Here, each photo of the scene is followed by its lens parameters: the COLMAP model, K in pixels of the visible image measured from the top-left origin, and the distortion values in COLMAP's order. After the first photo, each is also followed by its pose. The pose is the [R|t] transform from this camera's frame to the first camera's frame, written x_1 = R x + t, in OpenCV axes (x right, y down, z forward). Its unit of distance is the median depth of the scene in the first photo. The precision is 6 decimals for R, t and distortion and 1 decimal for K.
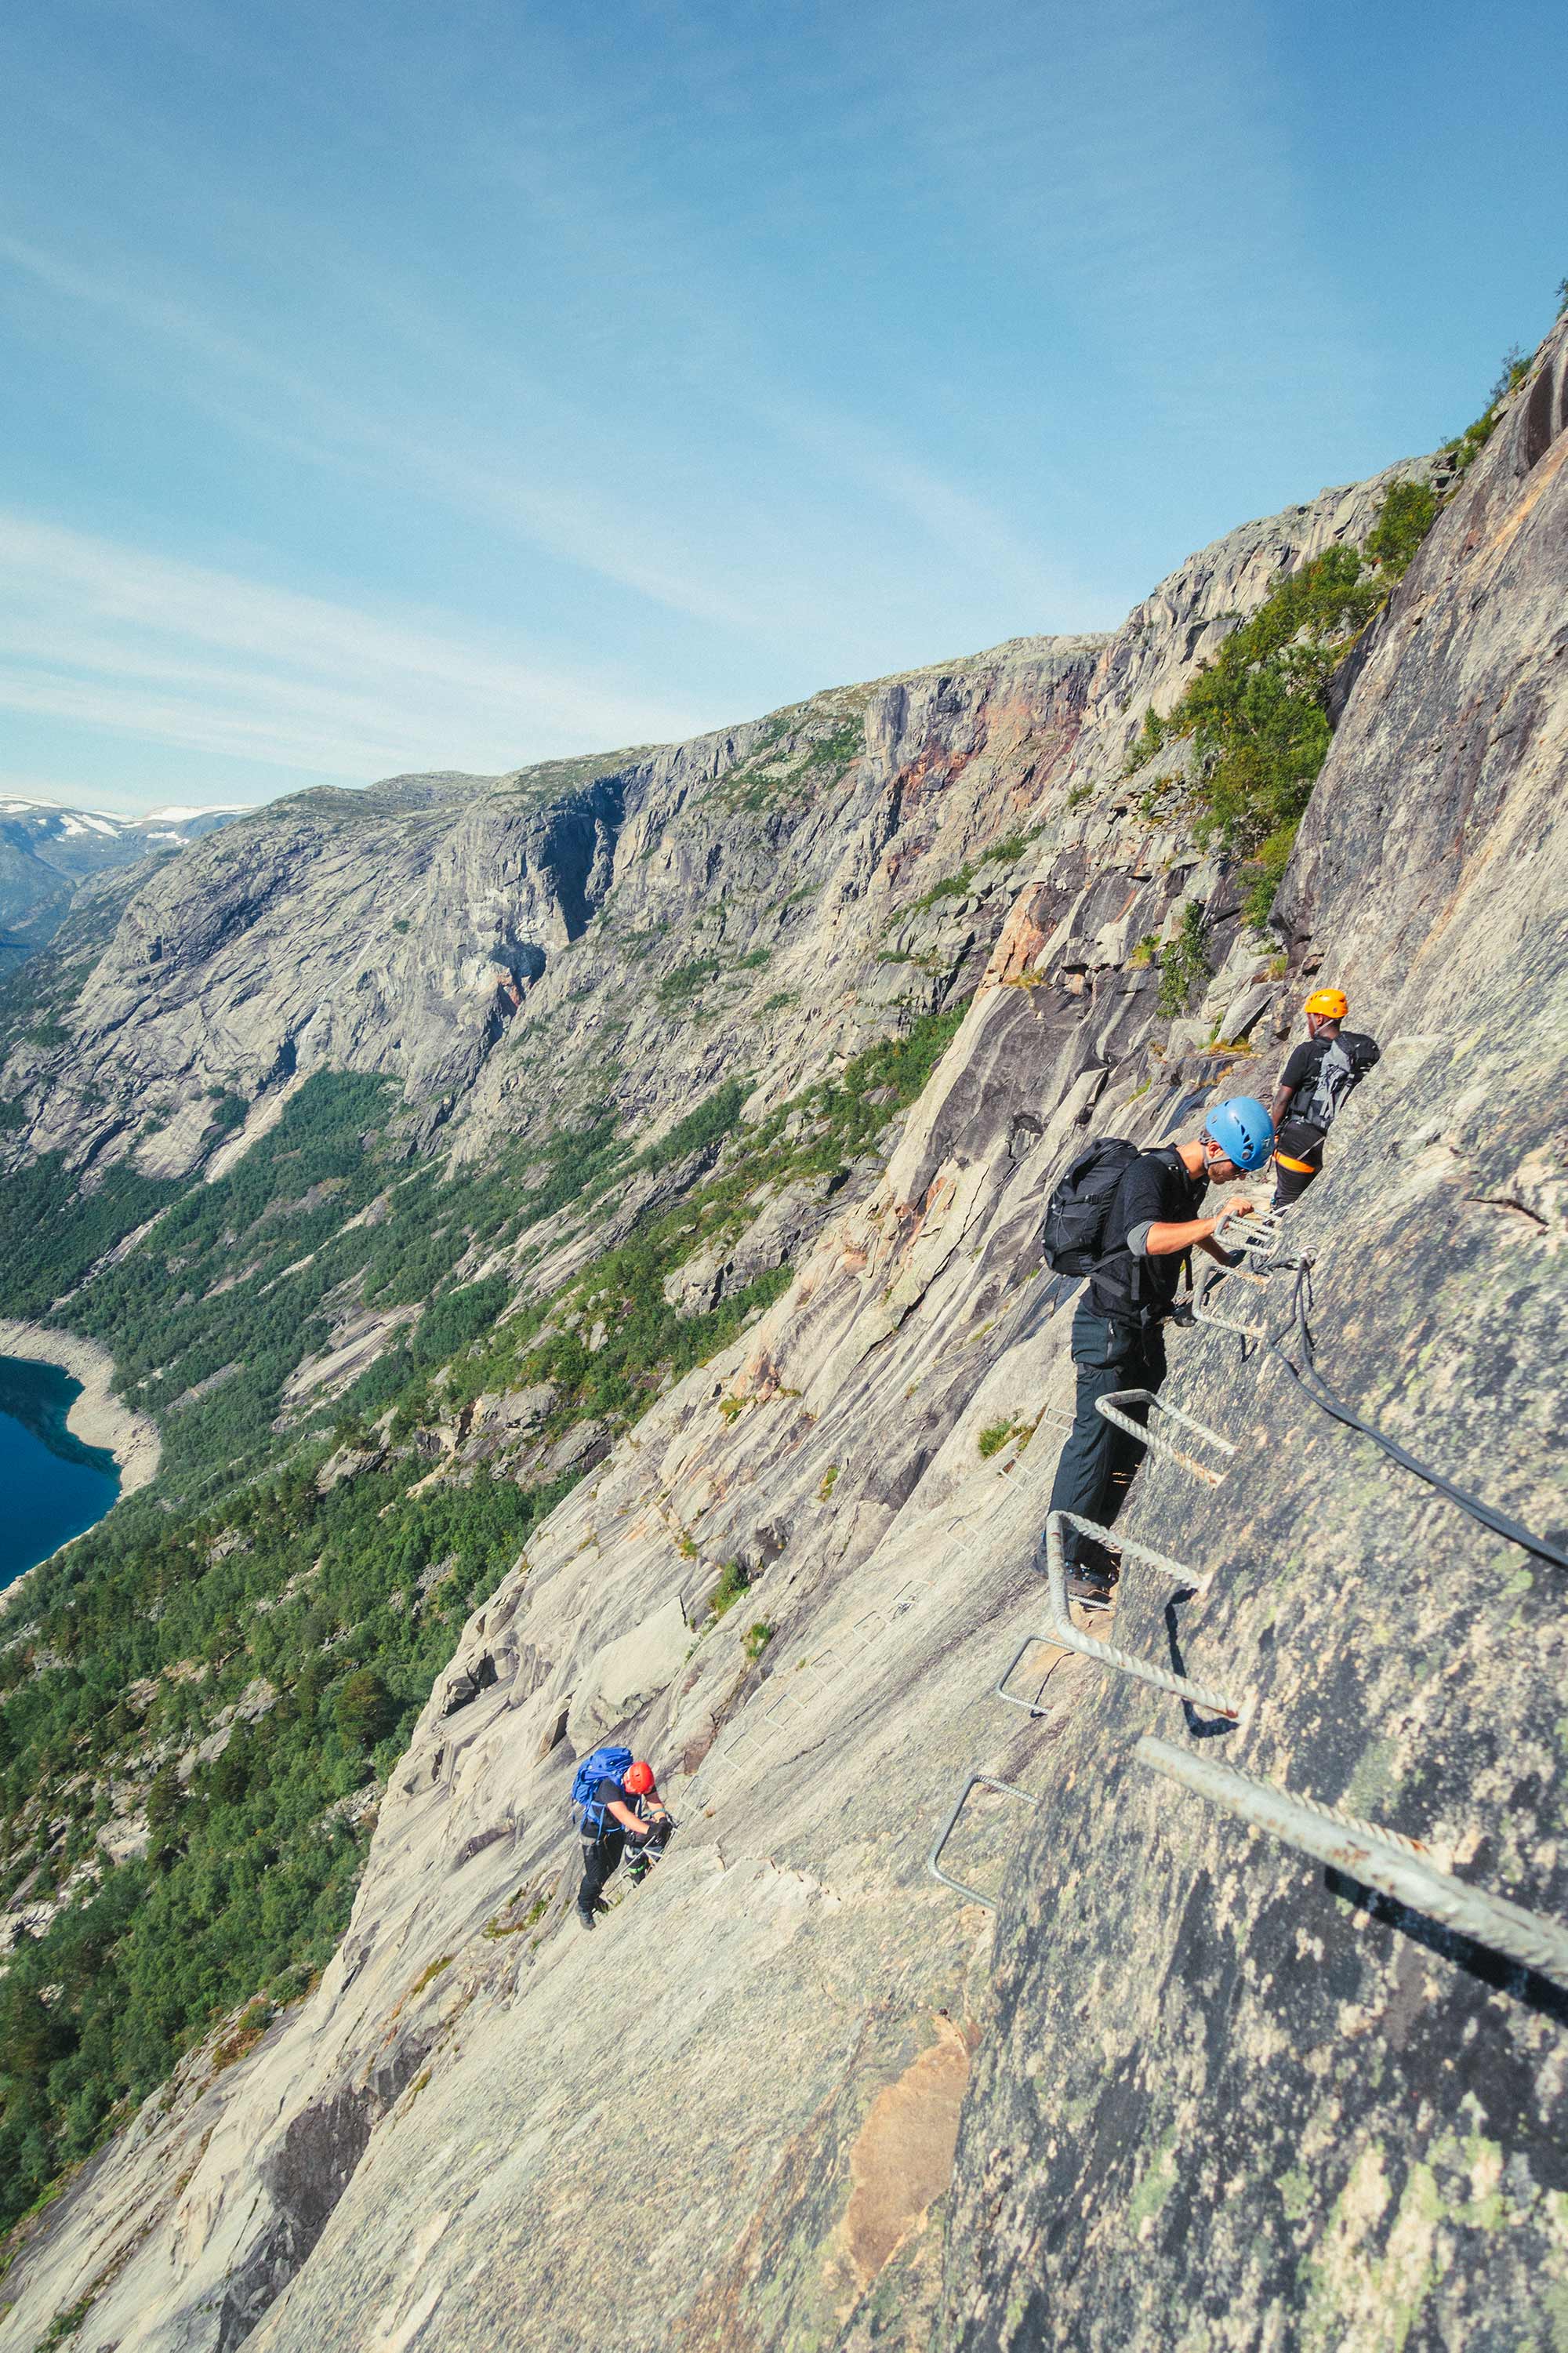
lens RADIAL K [[1610.7, 0, 788.3], [0, 1610.7, 1196.3], [0, 0, 1]] dist [0.002009, -0.001745]
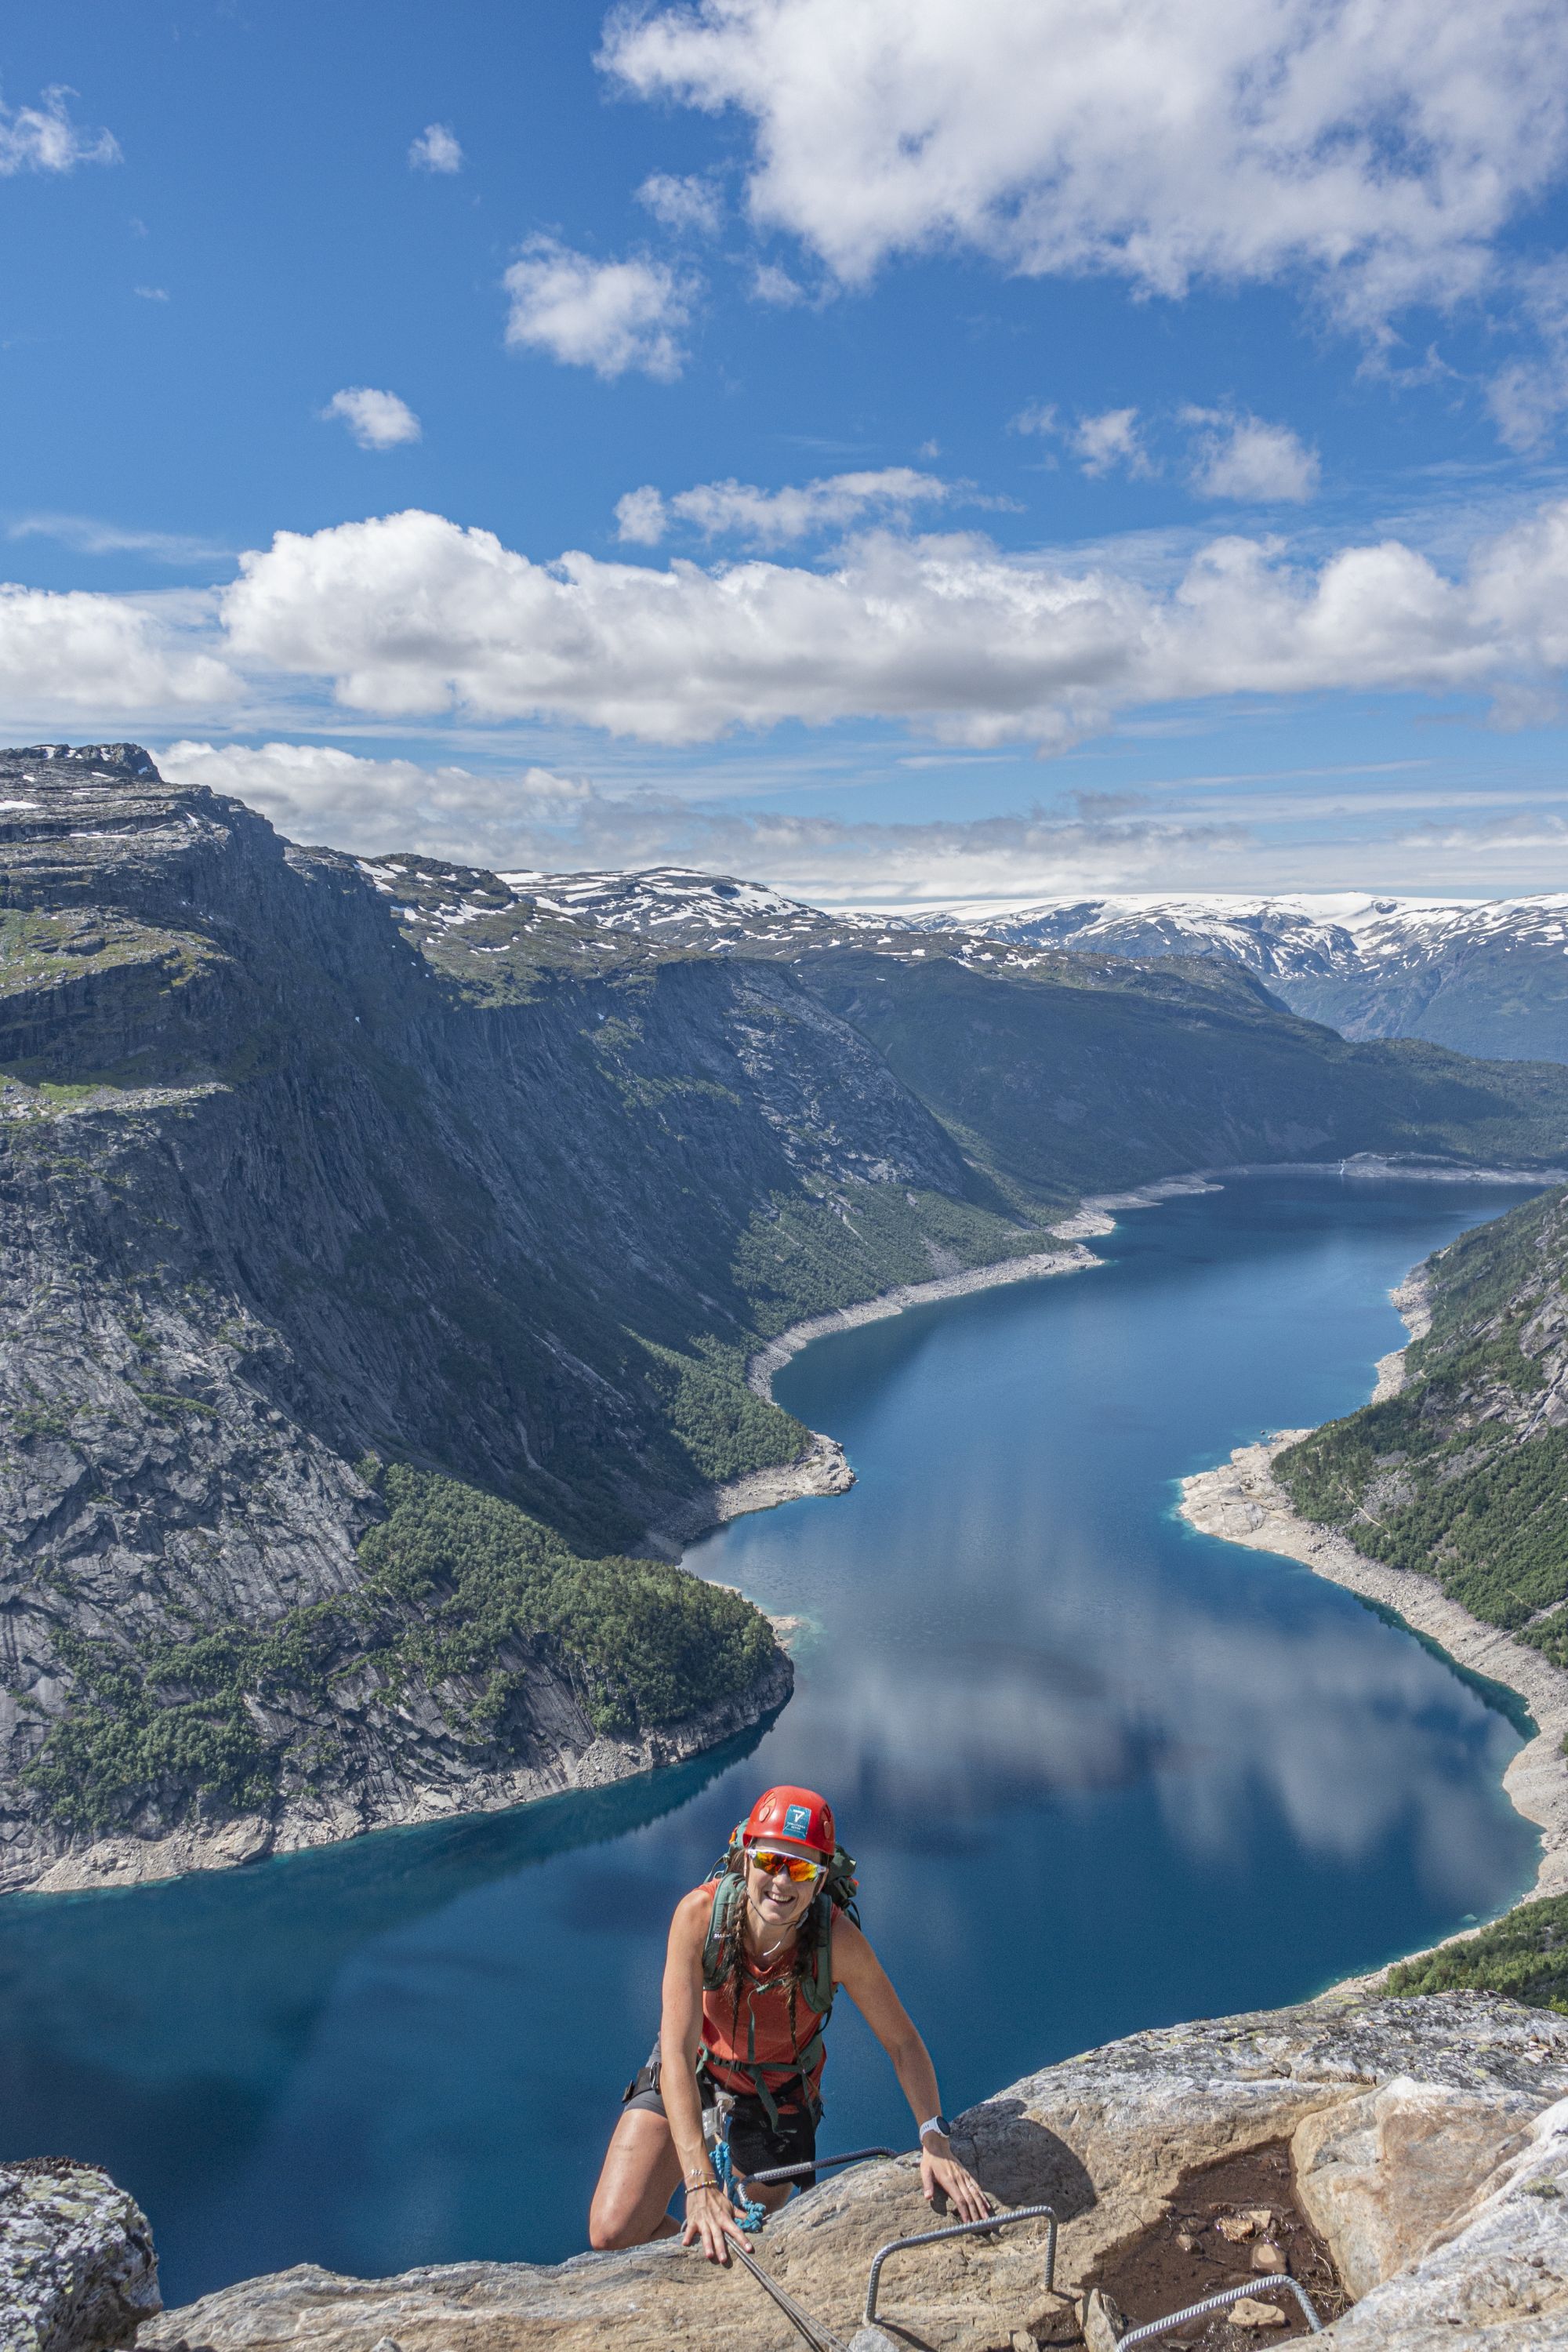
lens RADIAL K [[1989.0, 0, 784.0], [0, 1989.0, 1176.0], [0, 0, 1]] dist [0.009271, -0.004610]
pose [[0.642420, 0.042431, -0.765177, 0.084417], [-0.111013, 0.993087, -0.038135, -0.073786], [0.758270, 0.109443, 0.642689, -0.016262]]
